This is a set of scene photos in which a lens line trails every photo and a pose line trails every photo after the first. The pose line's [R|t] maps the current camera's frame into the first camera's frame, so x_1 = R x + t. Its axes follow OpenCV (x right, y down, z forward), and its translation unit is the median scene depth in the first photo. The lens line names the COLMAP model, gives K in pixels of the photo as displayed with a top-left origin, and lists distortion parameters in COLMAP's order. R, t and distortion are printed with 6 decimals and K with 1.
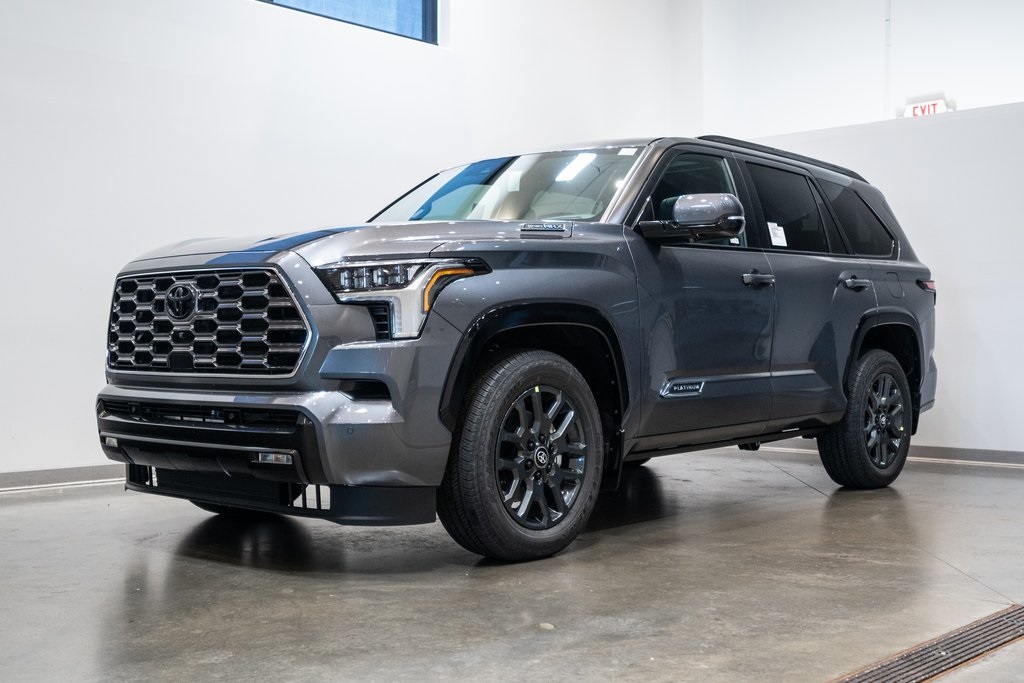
lens RADIAL K [[1219.5, 0, 512.0], [0, 1219.5, 341.5], [0, 0, 1]] dist [0.014994, 0.009581]
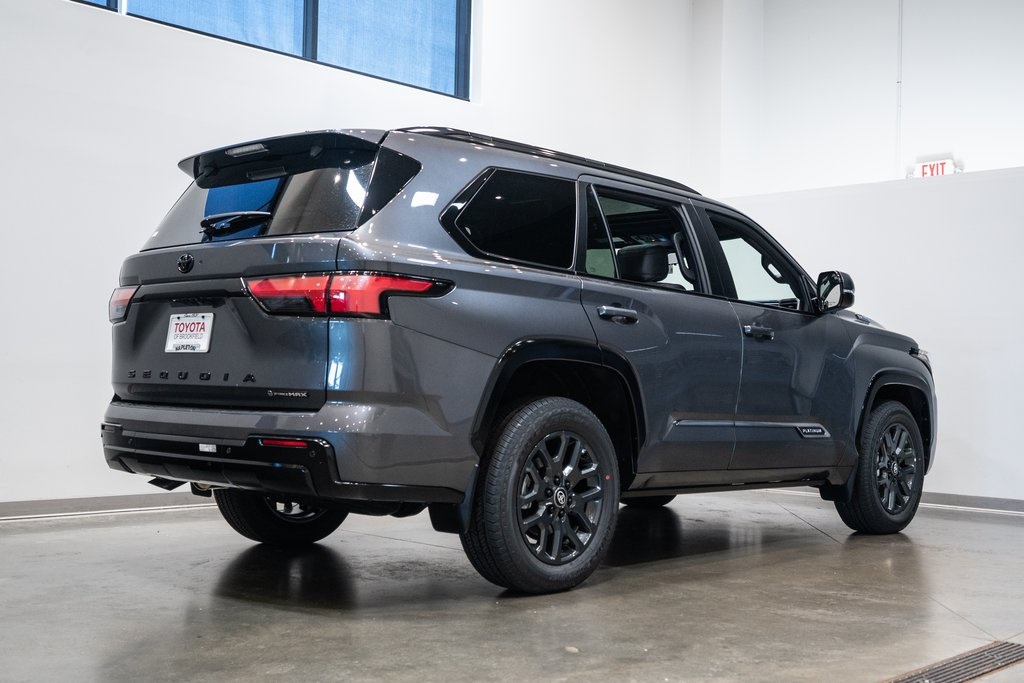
lens RADIAL K [[1219.5, 0, 512.0], [0, 1219.5, 341.5], [0, 0, 1]] dist [0.014994, 0.009581]
pose [[0.999726, 0.020148, -0.011905, -0.016657], [-0.020481, 0.999382, -0.028583, -0.013415], [0.011321, 0.028819, 0.999521, -0.109806]]
